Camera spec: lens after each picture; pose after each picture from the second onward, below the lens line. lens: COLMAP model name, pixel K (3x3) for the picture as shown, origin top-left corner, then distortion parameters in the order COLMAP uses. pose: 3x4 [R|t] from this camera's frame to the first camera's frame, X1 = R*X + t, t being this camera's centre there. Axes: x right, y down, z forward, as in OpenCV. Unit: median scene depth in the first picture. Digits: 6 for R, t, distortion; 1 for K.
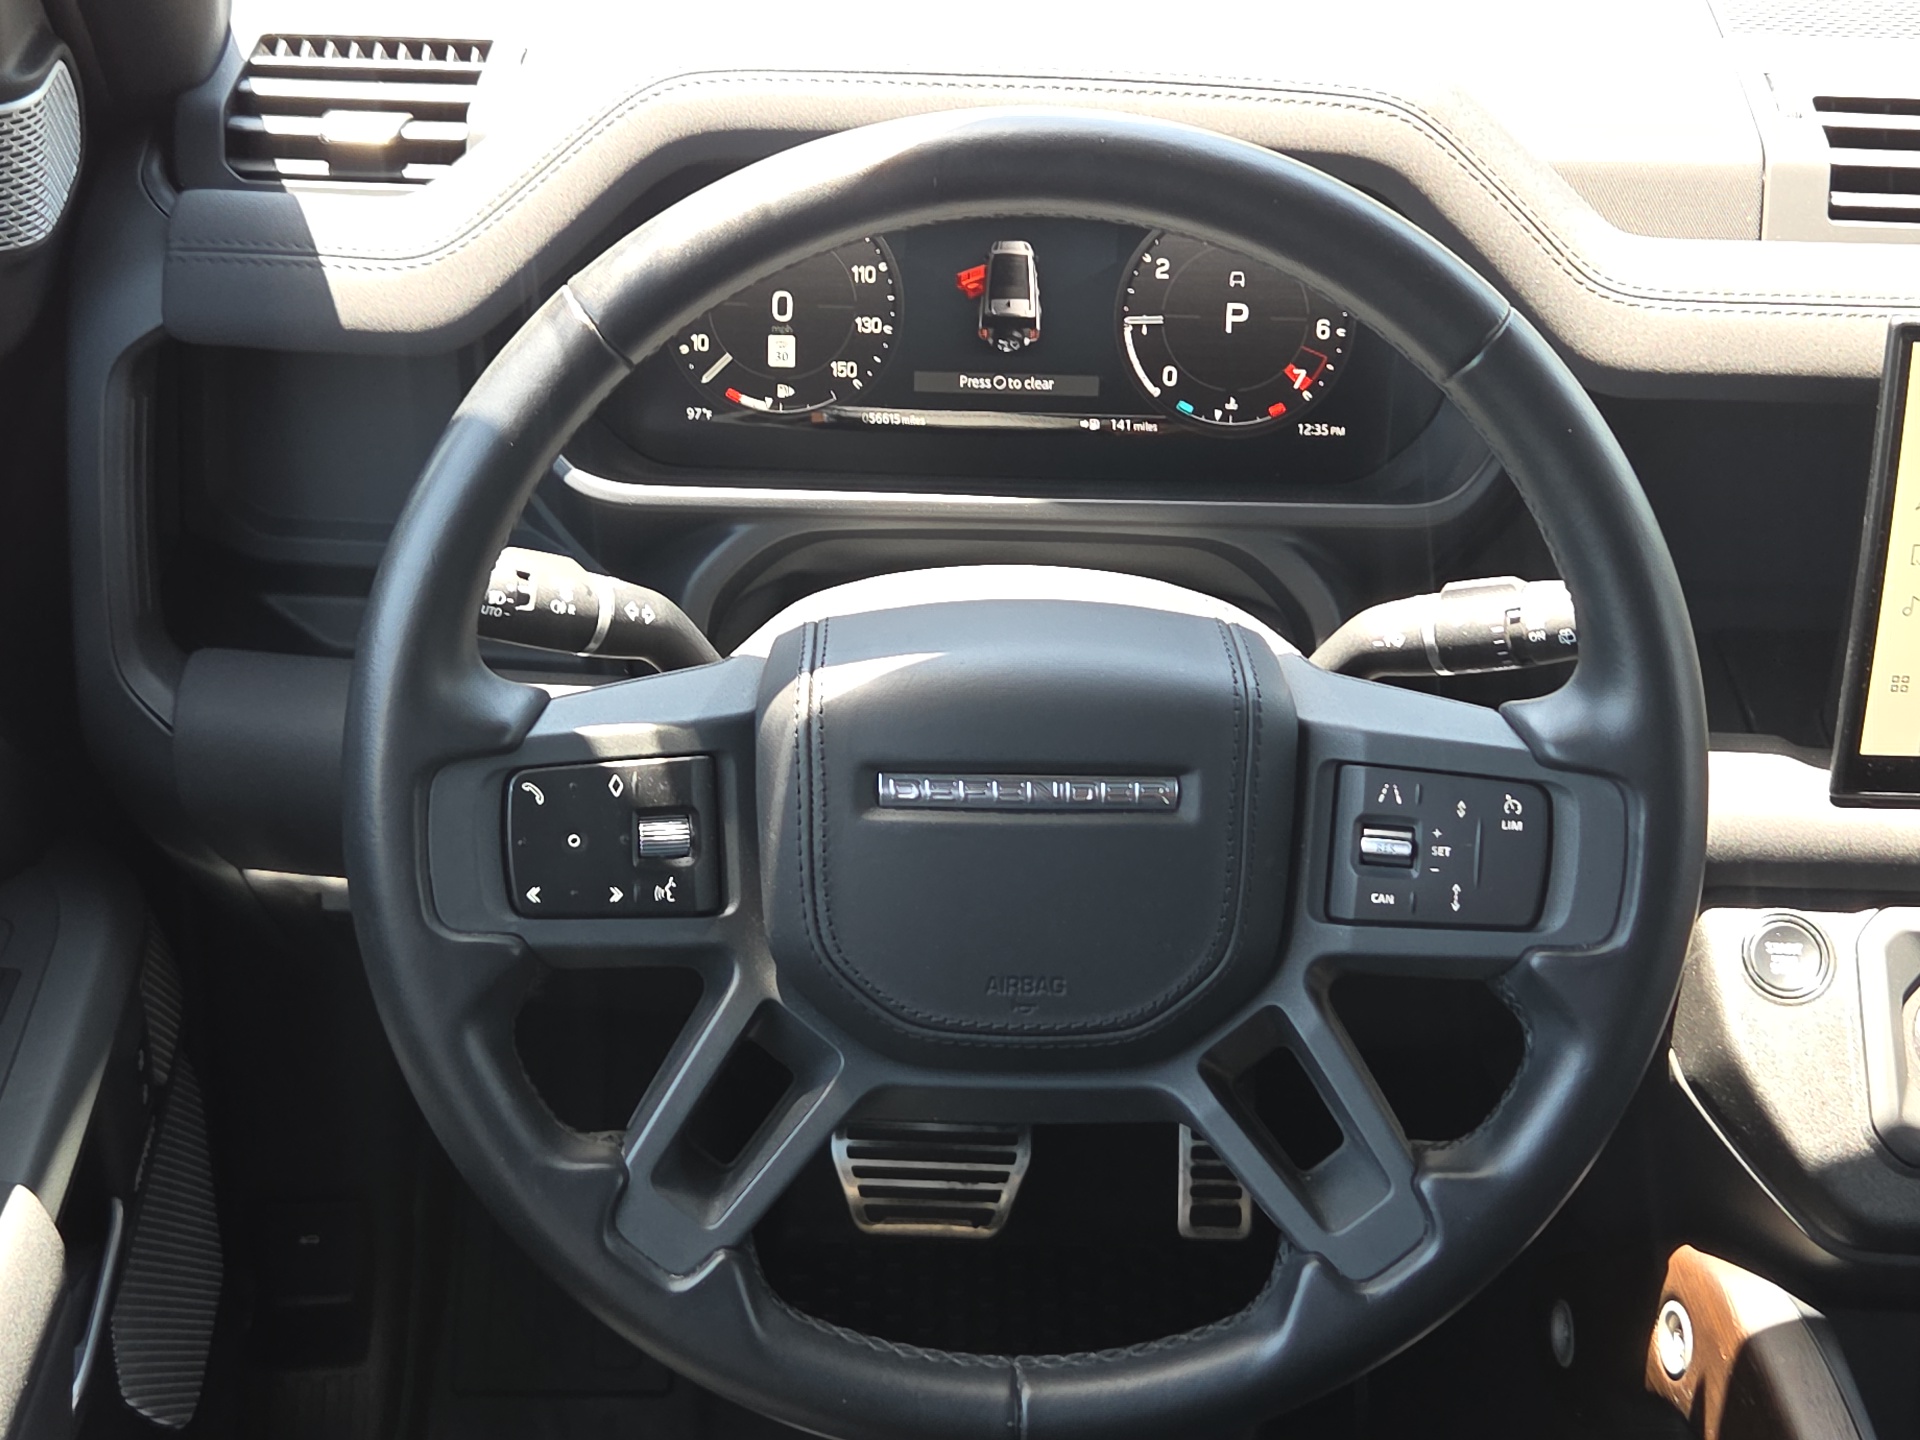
lens RADIAL K [[2801.2, 0, 962.6], [0, 2801.2, 708.1], [0, 0, 1]] dist [0.090304, 0.000000]
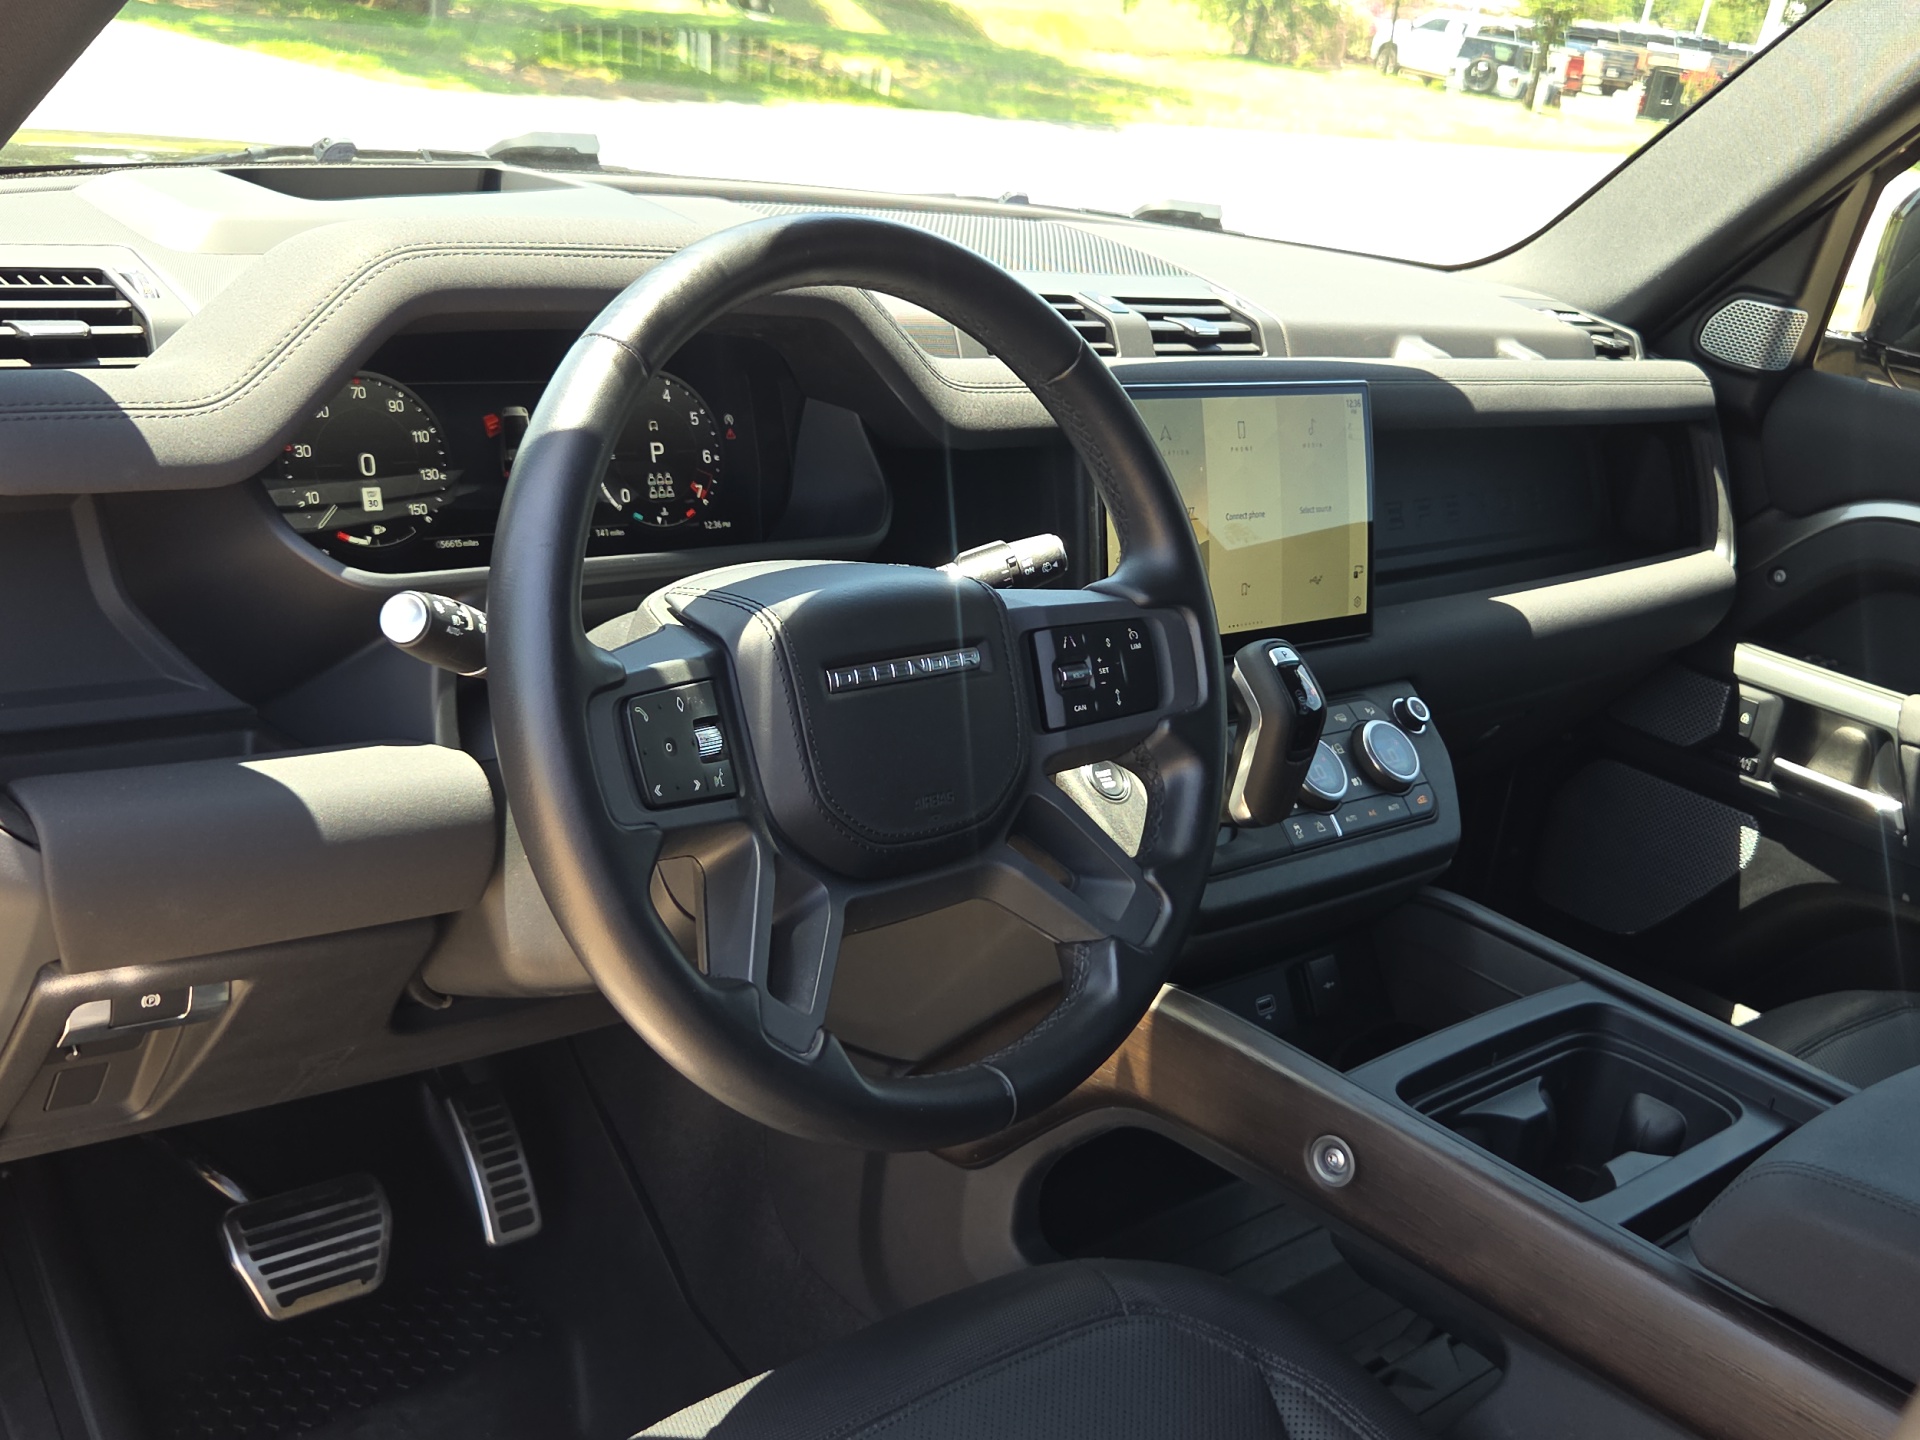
lens RADIAL K [[2075.9, 0, 965.3], [0, 2075.9, 701.0], [0, 0, 1]] dist [0.041557, 0.000000]
pose [[0.727272, -0.147456, 0.670323, -0.522624], [0.259660, 0.963171, -0.069843, 0.099488], [-0.635337, 0.224851, 0.738776, 0.143706]]
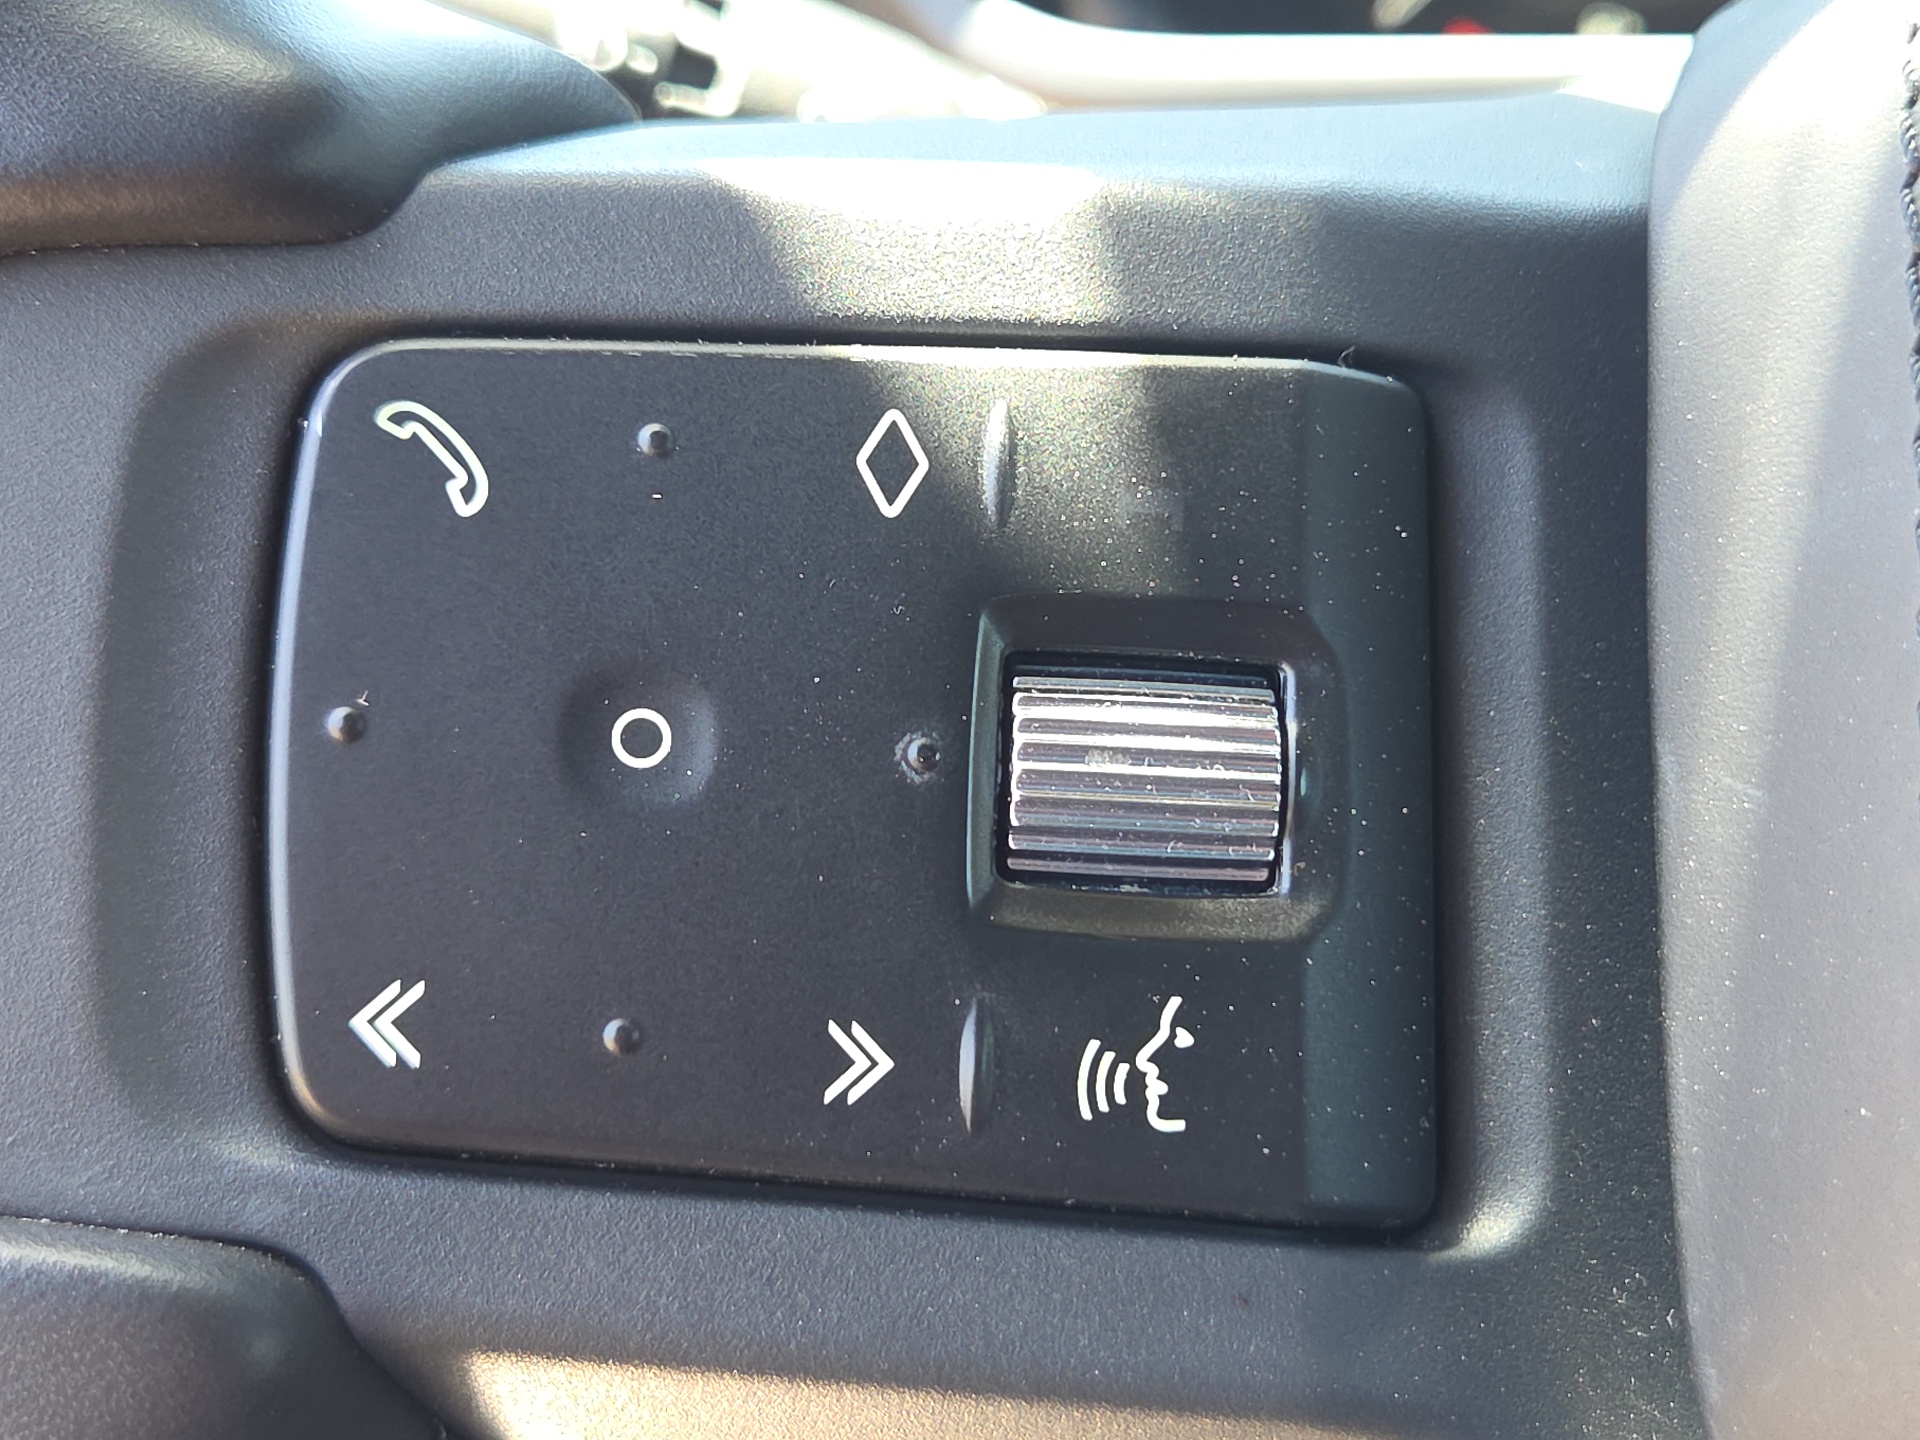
lens RADIAL K [[2958.5, 0, 970.0], [0, 2958.5, 720.5], [0, 0, 1]] dist [0.083297, 0.000000]
pose [[0.977221, 0.017220, -0.211524, -0.059149], [-0.060905, 0.977532, -0.201796, 0.063261], [0.203297, 0.210082, 0.956314, 0.626368]]
